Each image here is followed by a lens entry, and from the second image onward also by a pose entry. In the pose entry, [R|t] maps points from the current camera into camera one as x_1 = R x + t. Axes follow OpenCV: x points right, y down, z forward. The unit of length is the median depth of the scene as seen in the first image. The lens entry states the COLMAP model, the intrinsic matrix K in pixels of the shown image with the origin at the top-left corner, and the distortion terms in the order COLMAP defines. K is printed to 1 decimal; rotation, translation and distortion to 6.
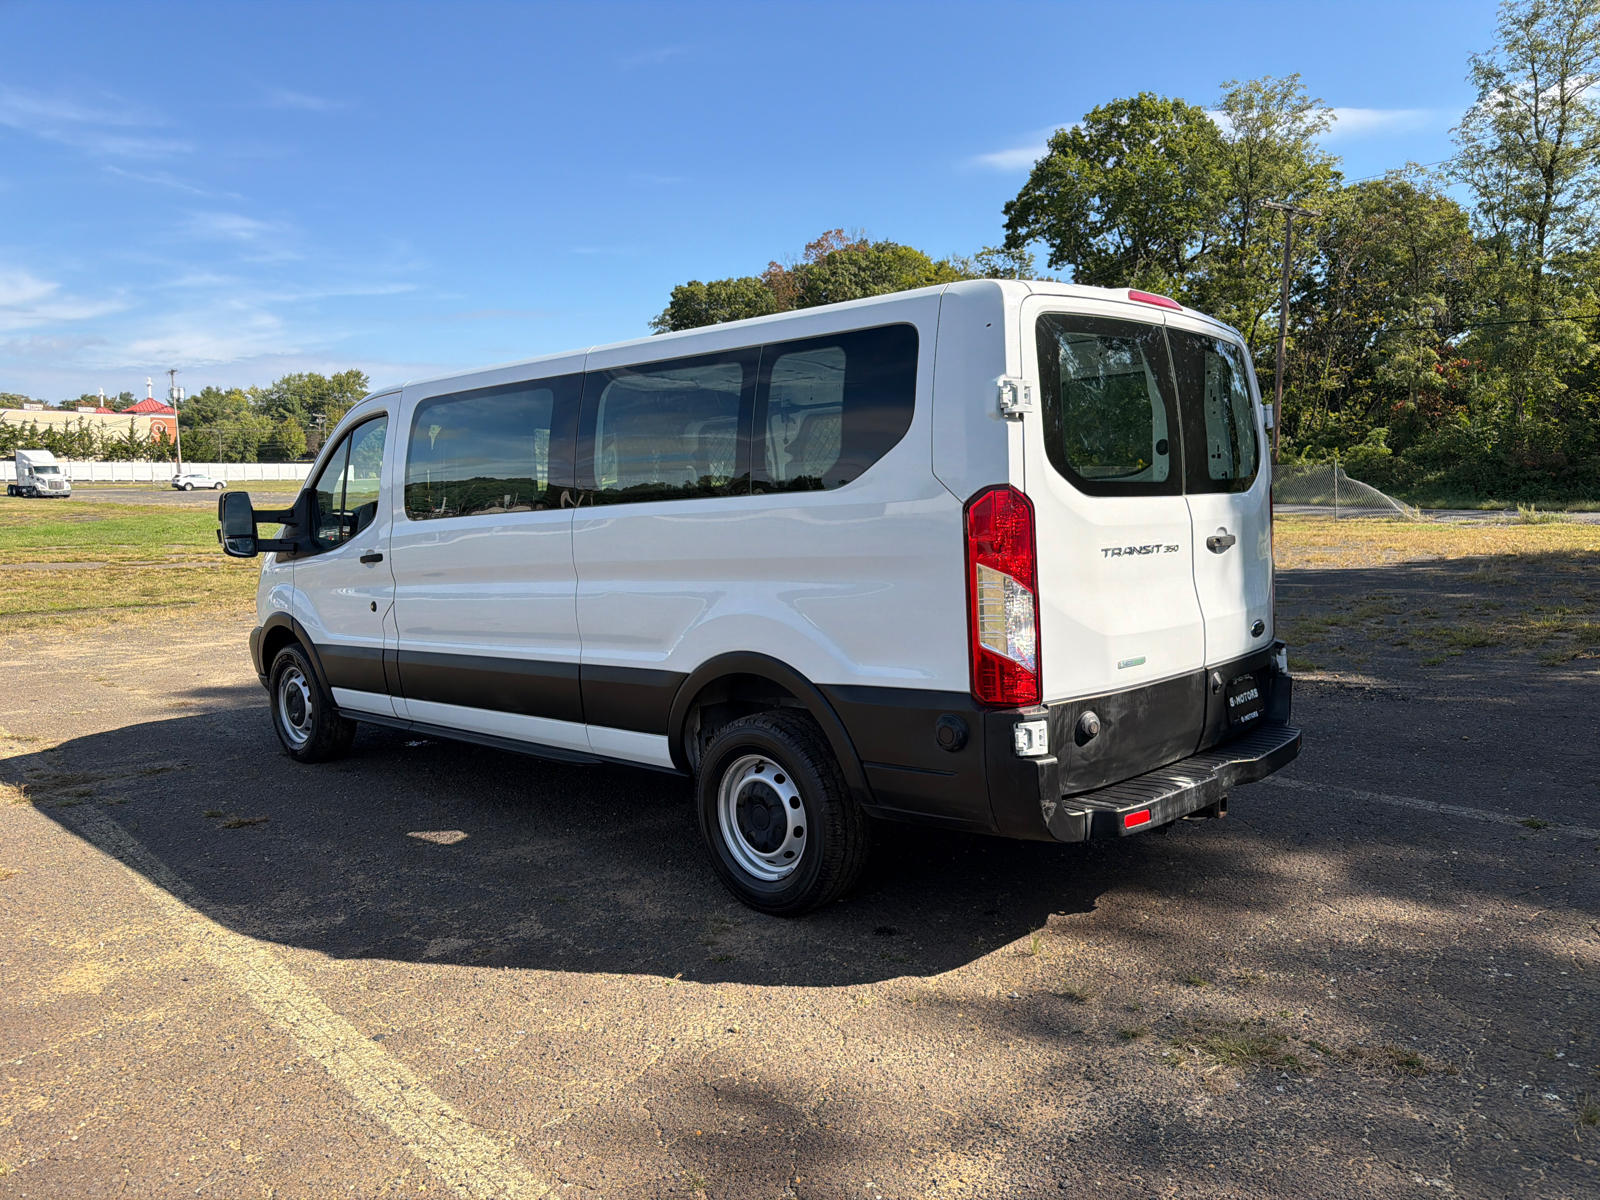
lens RADIAL K [[1134.8, 0, 787.0], [0, 1134.8, 602.2], [0, 0, 1]] dist [0.029839, -0.039512]
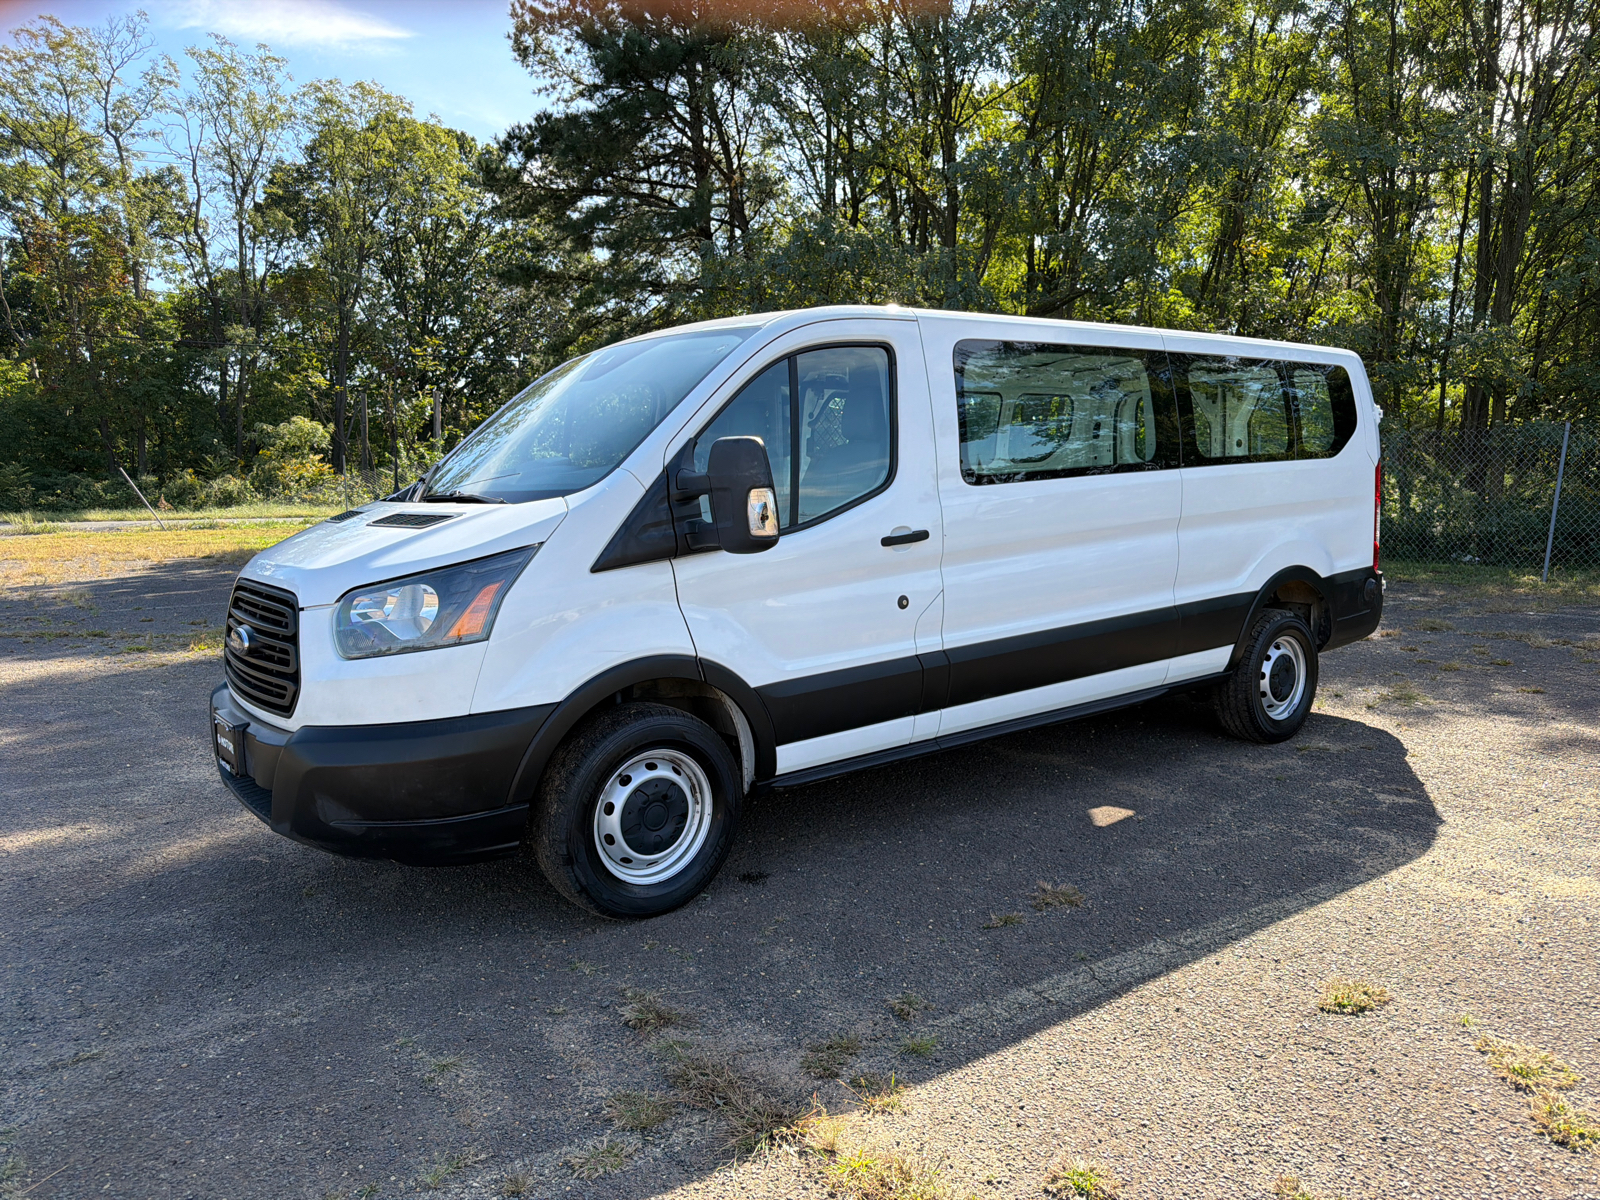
lens RADIAL K [[1134.8, 0, 808.8], [0, 1134.8, 604.8], [0, 0, 1]] dist [0.029839, -0.039512]
pose [[0.159484, -0.089564, 0.983129, -0.155184], [0.100782, 0.992150, 0.074037, -0.007875], [-0.982043, 0.087274, 0.167258, 0.131453]]
